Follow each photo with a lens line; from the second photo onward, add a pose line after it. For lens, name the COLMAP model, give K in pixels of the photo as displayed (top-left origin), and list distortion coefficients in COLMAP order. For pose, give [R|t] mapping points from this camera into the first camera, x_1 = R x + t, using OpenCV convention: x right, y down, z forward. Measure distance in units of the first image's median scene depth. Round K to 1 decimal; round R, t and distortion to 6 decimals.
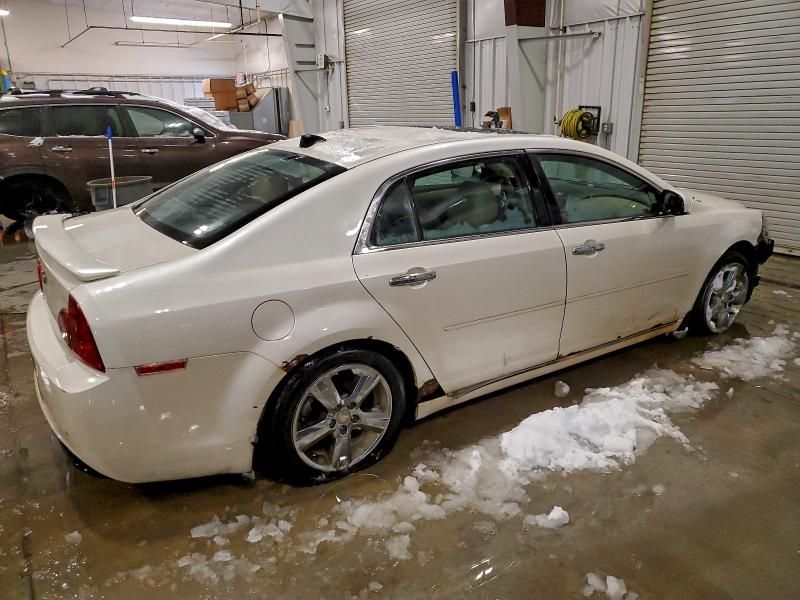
lens RADIAL K [[633.7, 0, 403.0], [0, 633.7, 301.7], [0, 0, 1]] dist [0.013552, -0.005554]
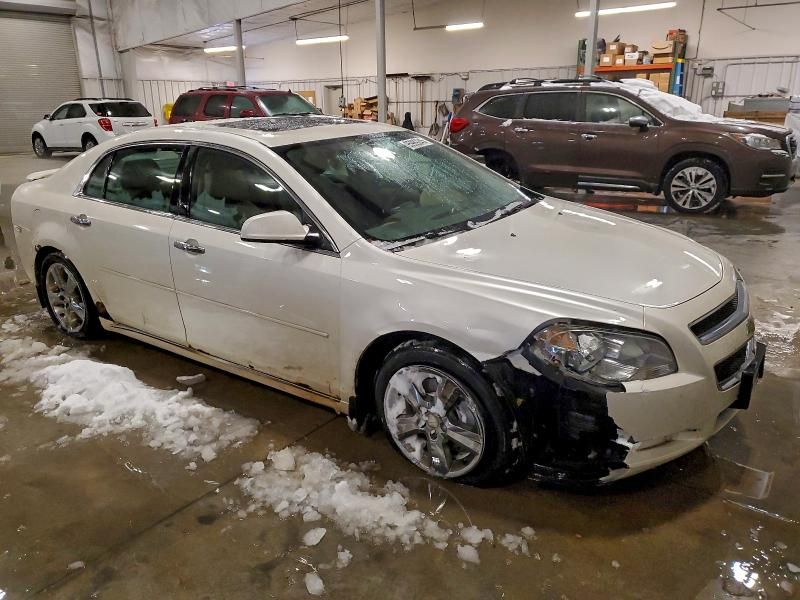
lens RADIAL K [[633.7, 0, 402.1], [0, 633.7, 298.1], [0, 0, 1]] dist [0.013552, -0.005554]
pose [[0.321996, 0.288913, -0.901581, 1.104476], [-0.269738, 0.940826, 0.205153, -0.253441], [0.907502, 0.177132, 0.380873, 0.796611]]
